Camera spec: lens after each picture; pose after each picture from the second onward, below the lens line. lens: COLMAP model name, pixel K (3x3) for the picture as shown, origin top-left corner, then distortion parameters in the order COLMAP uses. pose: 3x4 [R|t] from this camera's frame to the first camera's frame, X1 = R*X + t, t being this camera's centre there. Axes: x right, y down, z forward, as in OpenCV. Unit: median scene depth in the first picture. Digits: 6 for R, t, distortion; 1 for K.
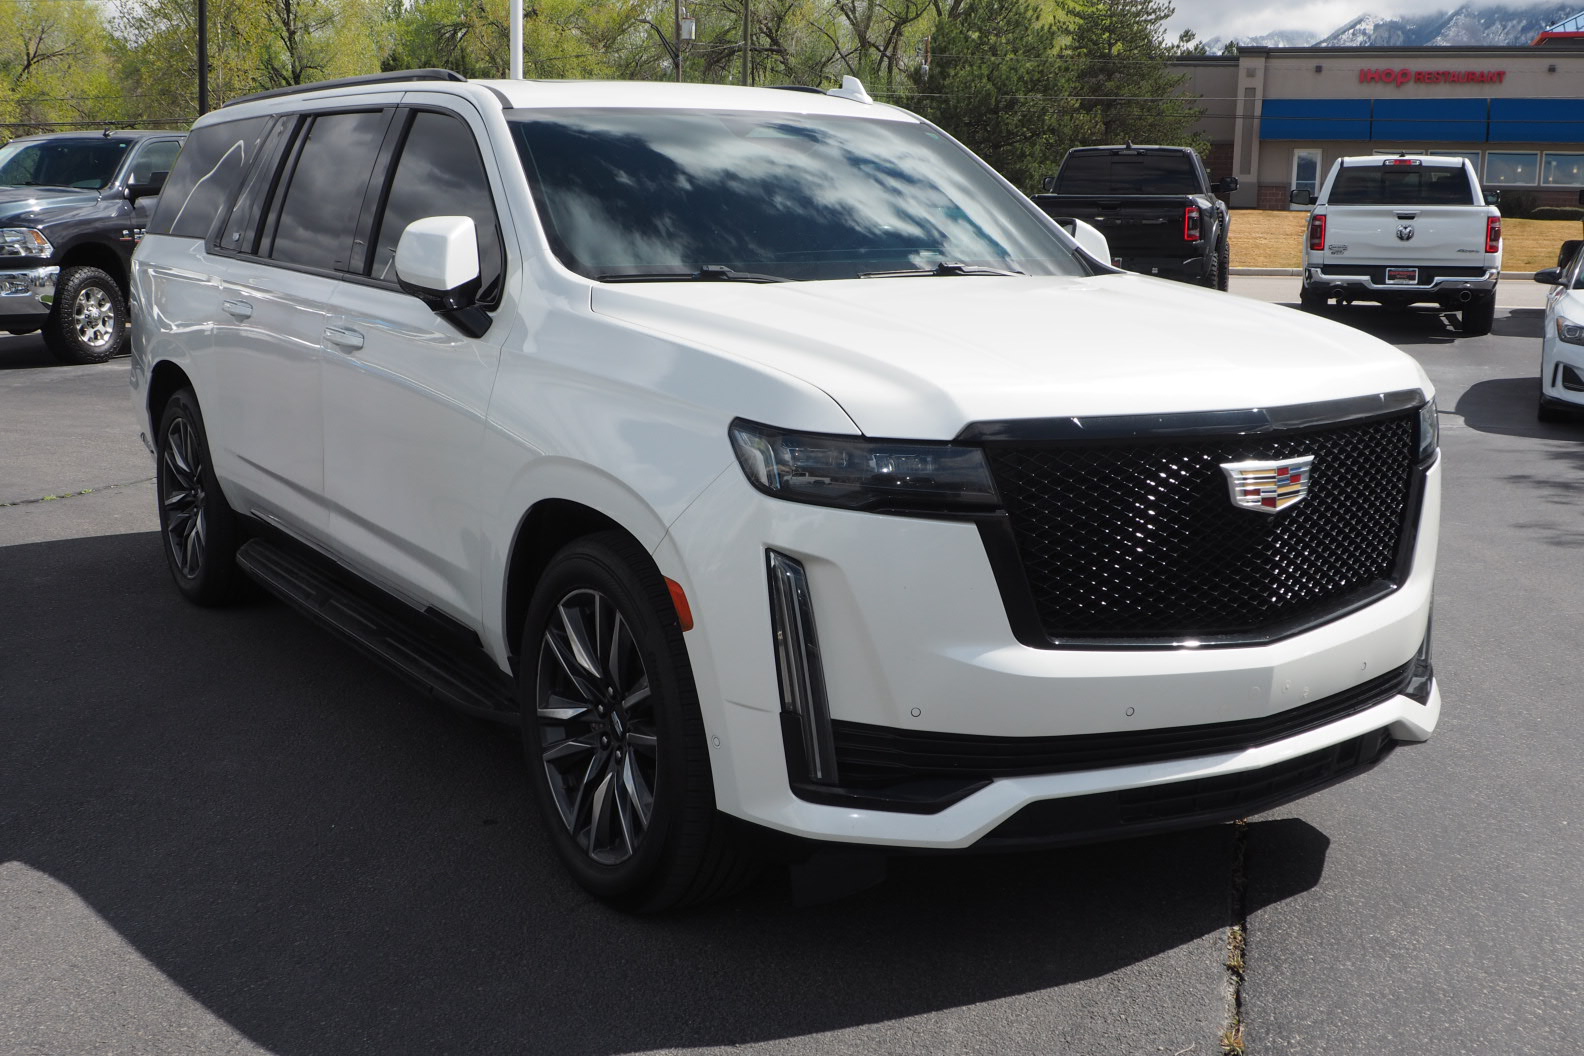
lens RADIAL K [[1725.5, 0, 799.0], [0, 1725.5, 513.9], [0, 0, 1]] dist [0.017403, 0.000000]
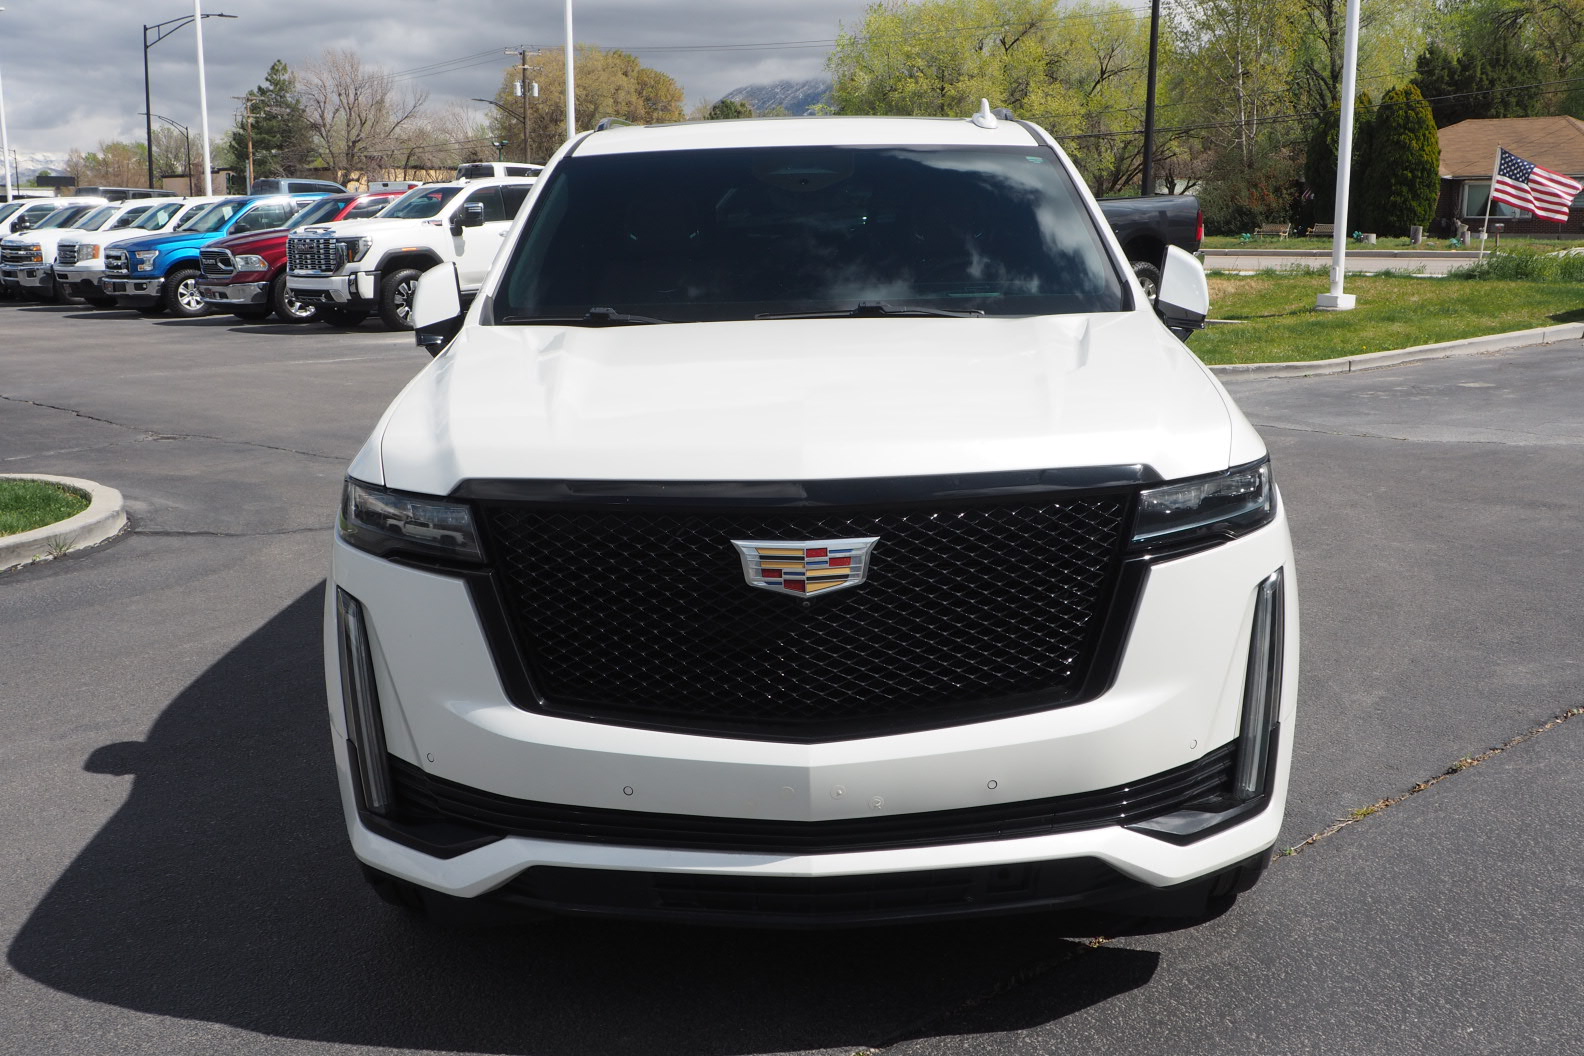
lens RADIAL K [[1725.5, 0, 814.0], [0, 1725.5, 556.8], [0, 0, 1]] dist [0.017403, 0.000000]
pose [[0.833727, 0.083560, -0.545817, 0.772830], [-0.070682, 0.996502, 0.044590, -0.062822], [0.547634, 0.001404, 0.836717, 0.252764]]
